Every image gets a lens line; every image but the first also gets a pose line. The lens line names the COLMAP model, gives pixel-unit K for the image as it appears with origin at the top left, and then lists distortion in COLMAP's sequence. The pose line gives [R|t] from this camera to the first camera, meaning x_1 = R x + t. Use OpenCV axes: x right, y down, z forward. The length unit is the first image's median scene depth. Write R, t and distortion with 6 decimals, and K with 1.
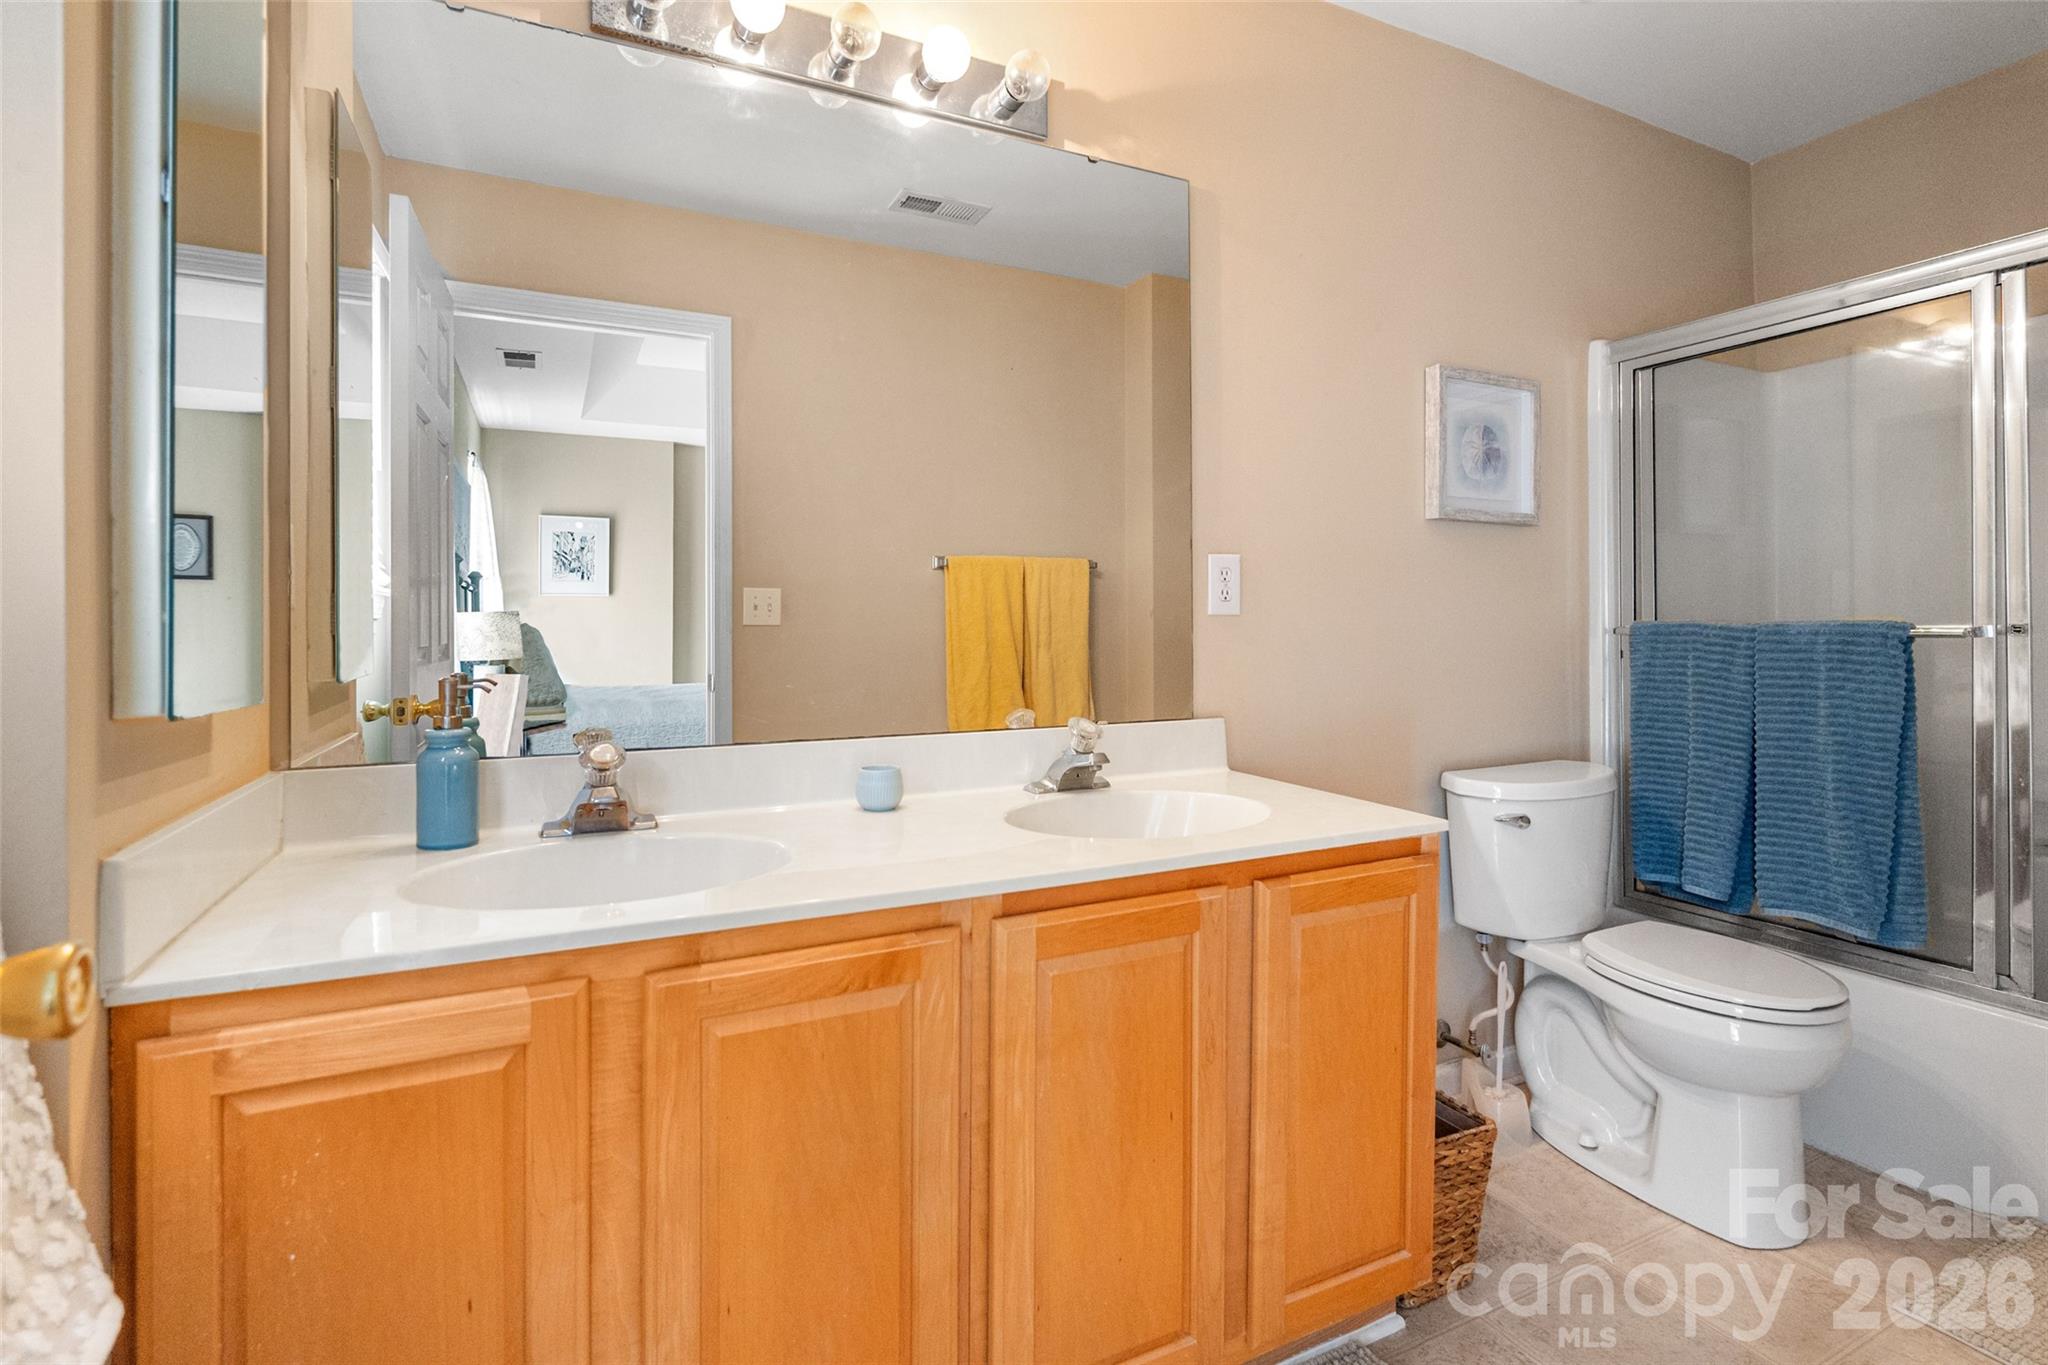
lens RADIAL K [[974.8, 0, 1030.8], [0, 974.8, 637.8], [0, 0, 1]] dist [-0.004510, 0.000192]
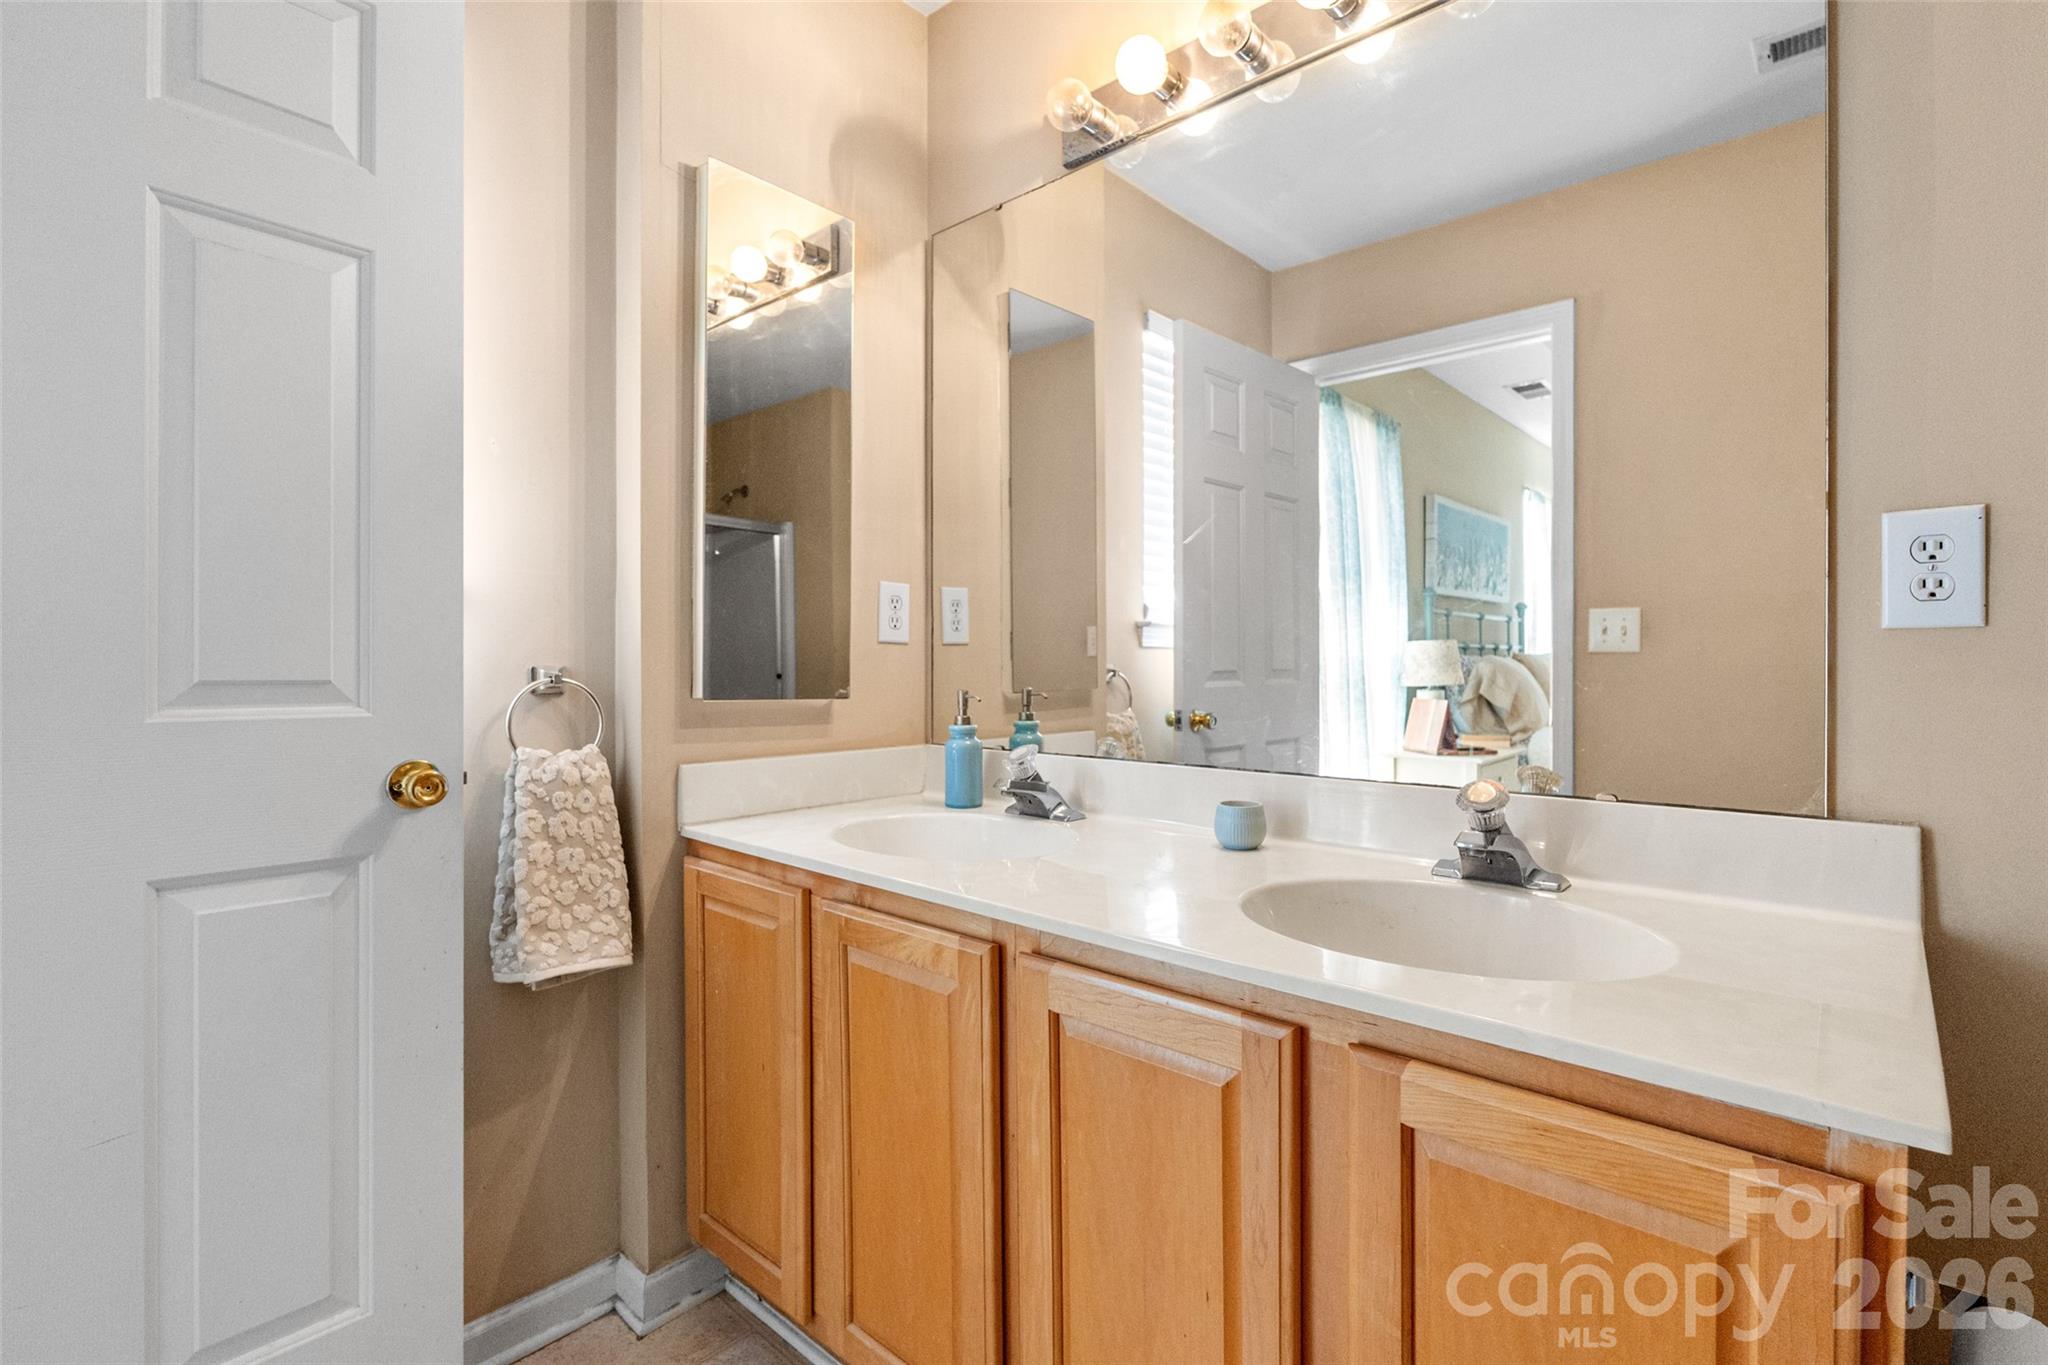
lens RADIAL K [[945.7, 0, 1031.4], [0, 945.7, 677.3], [0, 0, 1]] dist [-0.003100, -0.000431]
pose [[0.372573, 0.021244, -0.927760, 0.342846], [-0.010683, 0.999770, 0.018603, -0.001023], [0.927941, 0.002981, 0.372714, 0.268530]]
